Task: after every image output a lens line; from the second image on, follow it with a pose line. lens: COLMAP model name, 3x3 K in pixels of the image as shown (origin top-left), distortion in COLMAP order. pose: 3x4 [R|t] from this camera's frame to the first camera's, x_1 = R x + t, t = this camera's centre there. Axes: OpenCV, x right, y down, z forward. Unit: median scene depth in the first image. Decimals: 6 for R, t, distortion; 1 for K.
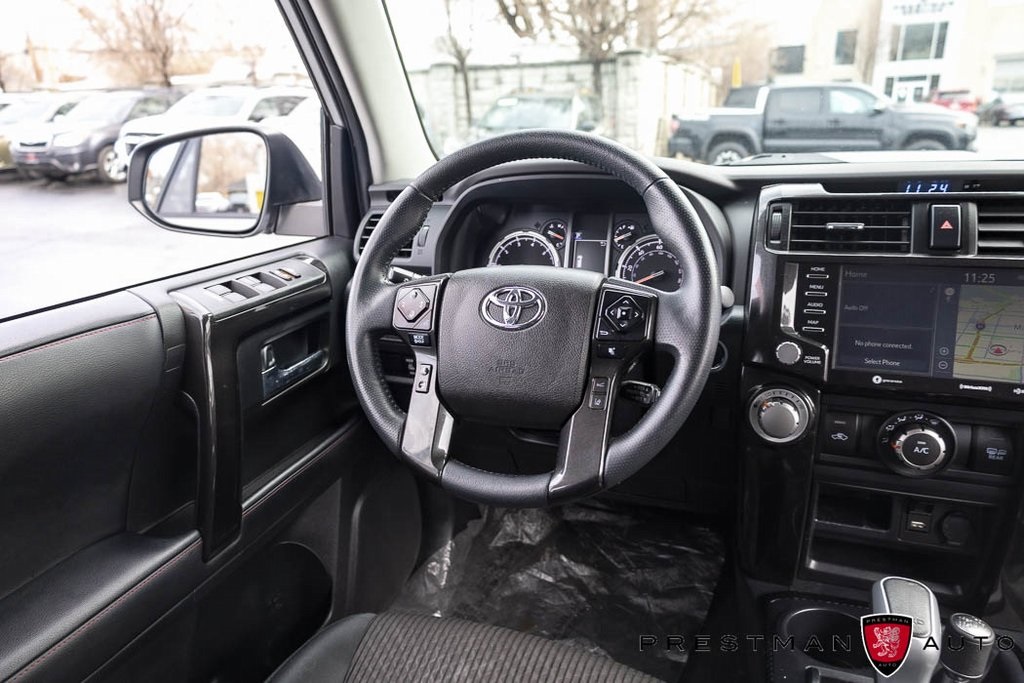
lens RADIAL K [[671.5, 0, 511.6], [0, 671.5, 343.2], [0, 0, 1]] dist [0.009256, -0.007685]
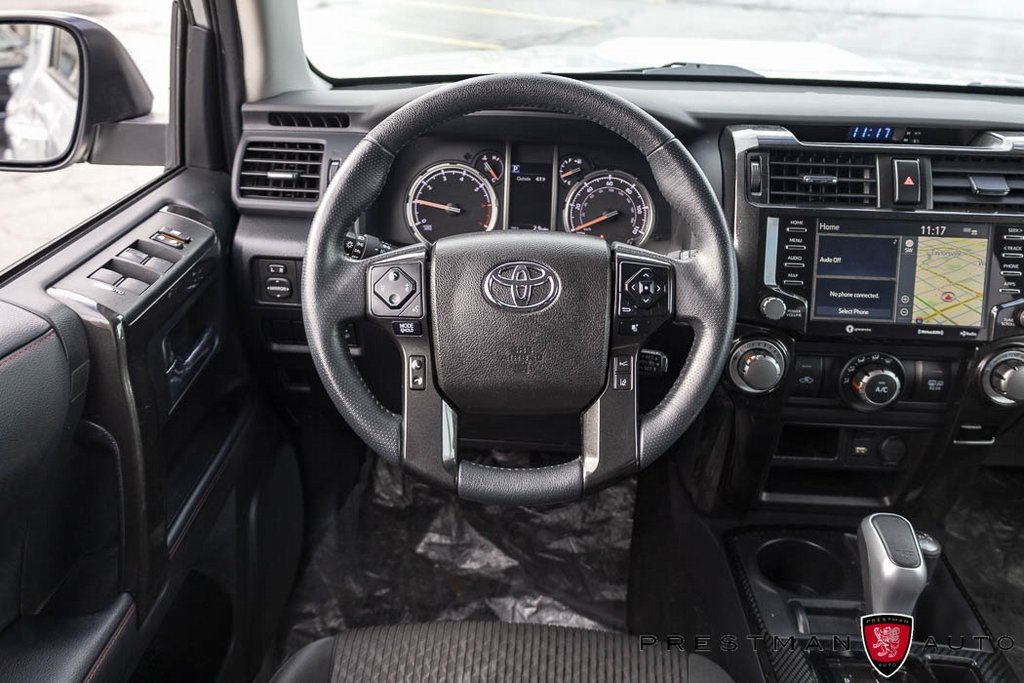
lens RADIAL K [[847.4, 0, 533.0], [0, 847.4, 299.9], [0, 0, 1]] dist [0.005322, 0.049129]
pose [[0.937763, -0.080349, 0.337854, -0.336769], [0.041550, 0.991837, 0.120553, -0.158347], [-0.344782, -0.099012, 0.933446, -0.055224]]
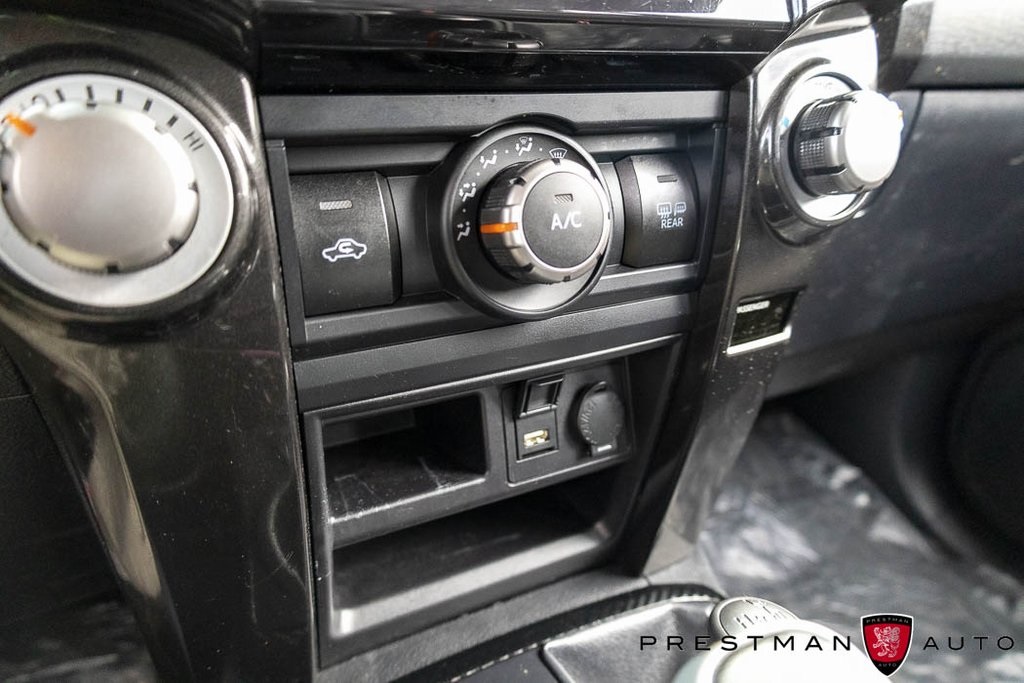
lens RADIAL K [[671.5, 0, 520.0], [0, 671.5, 349.5], [0, 0, 1]] dist [0.009256, -0.007685]
pose [[0.657343, -0.234510, 0.716174, 0.307207], [0.219603, 0.968712, 0.115640, 0.167745], [-0.720885, 0.081259, 0.688275, 0.734847]]
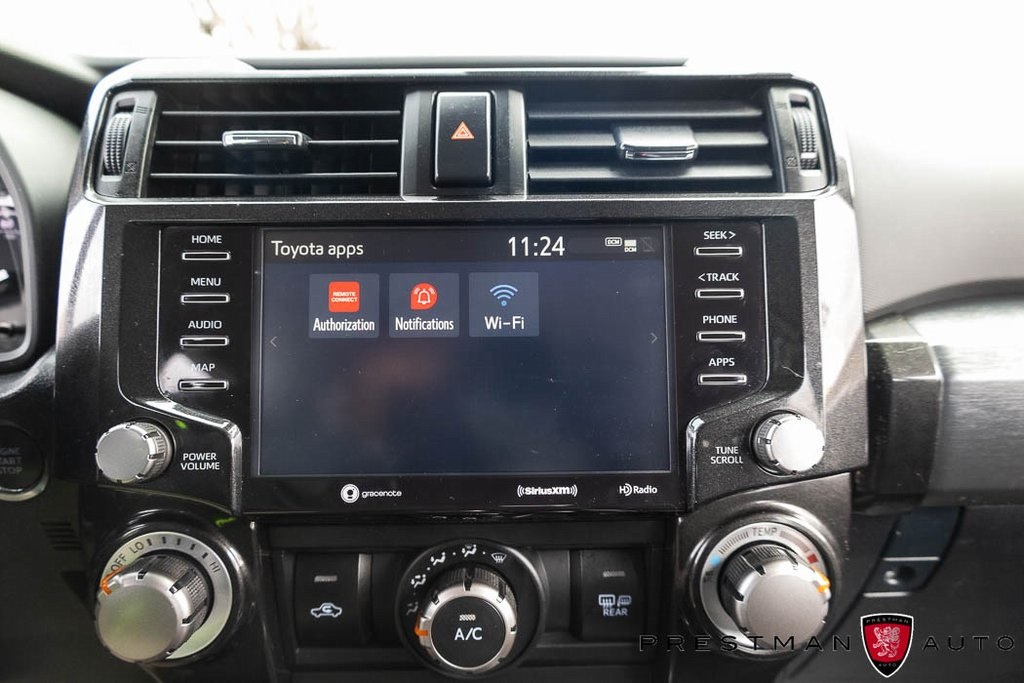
lens RADIAL K [[671.5, 0, 516.2], [0, 671.5, 338.5], [0, 0, 1]] dist [0.009256, -0.007685]
pose [[0.924122, -0.067706, 0.376052, 0.452773], [0.088883, 0.995269, -0.039233, -0.015346], [-0.371616, 0.069681, 0.925768, 0.524701]]
